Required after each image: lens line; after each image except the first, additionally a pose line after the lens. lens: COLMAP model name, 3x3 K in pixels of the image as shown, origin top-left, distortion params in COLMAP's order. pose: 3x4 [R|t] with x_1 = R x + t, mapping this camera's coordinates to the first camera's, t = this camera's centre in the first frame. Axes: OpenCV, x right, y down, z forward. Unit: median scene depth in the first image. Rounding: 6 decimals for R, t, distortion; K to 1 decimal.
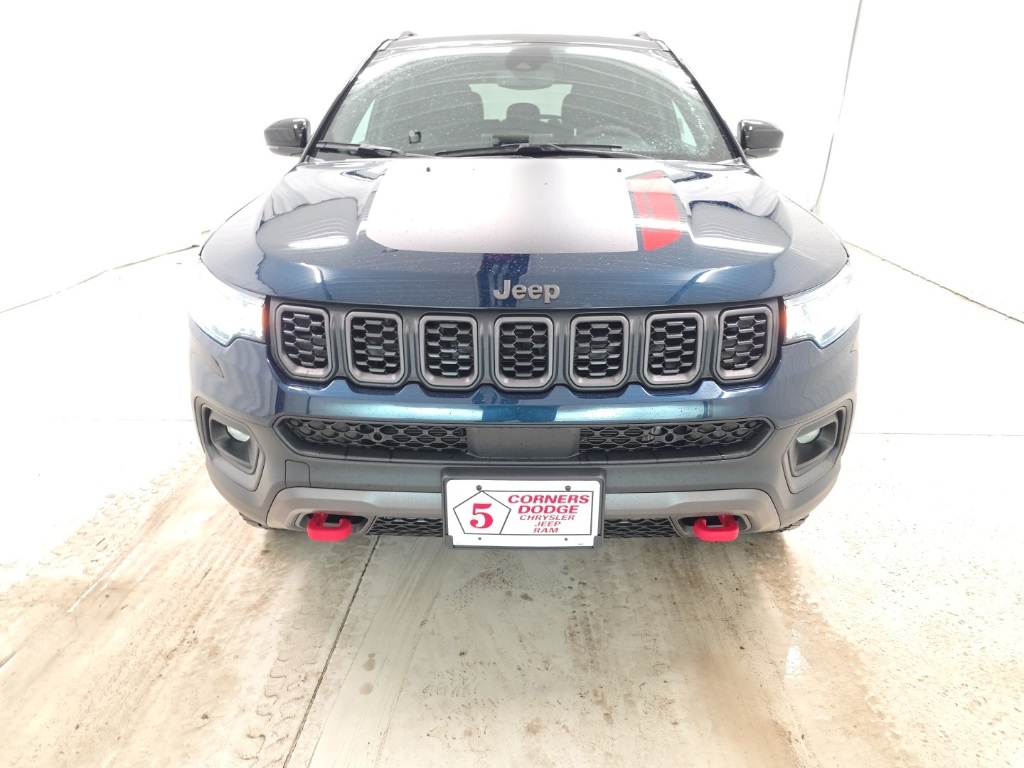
lens RADIAL K [[696.8, 0, 519.3], [0, 696.8, 382.8], [0, 0, 1]] dist [0.040253, -0.023423]
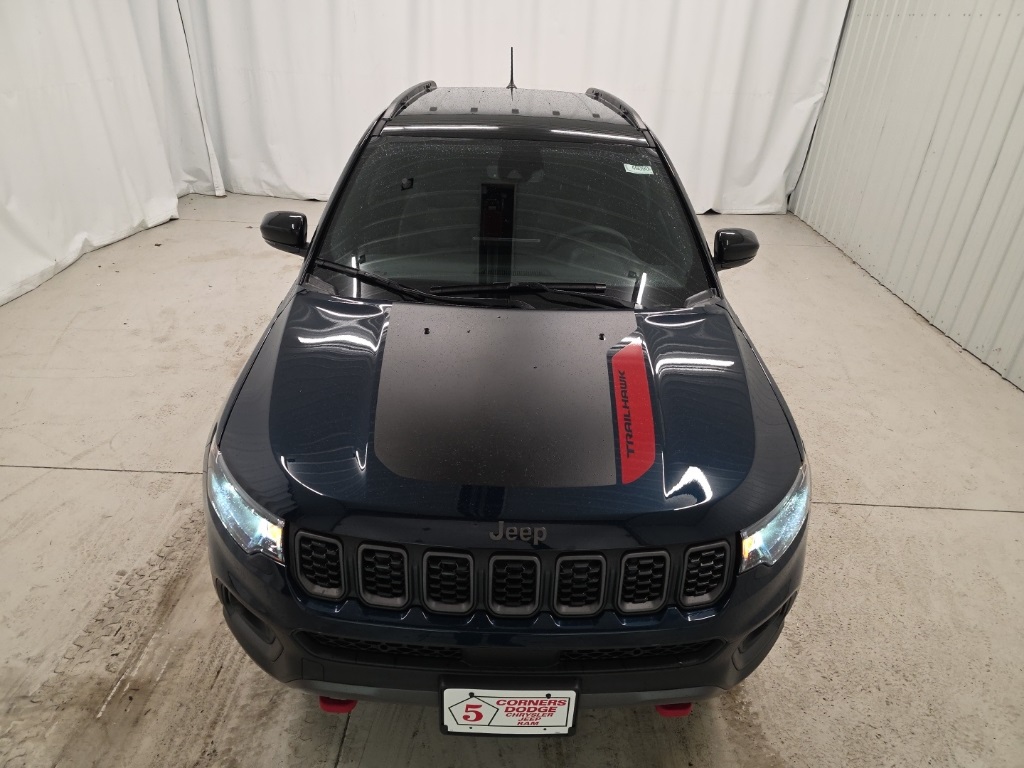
lens RADIAL K [[696.8, 0, 513.7], [0, 696.8, 377.2], [0, 0, 1]] dist [0.040253, -0.023423]
pose [[0.999149, 0.026524, 0.031575, -0.028826], [-0.029956, 0.993061, 0.113720, -0.375104], [-0.028340, -0.114569, 0.993011, -0.075589]]
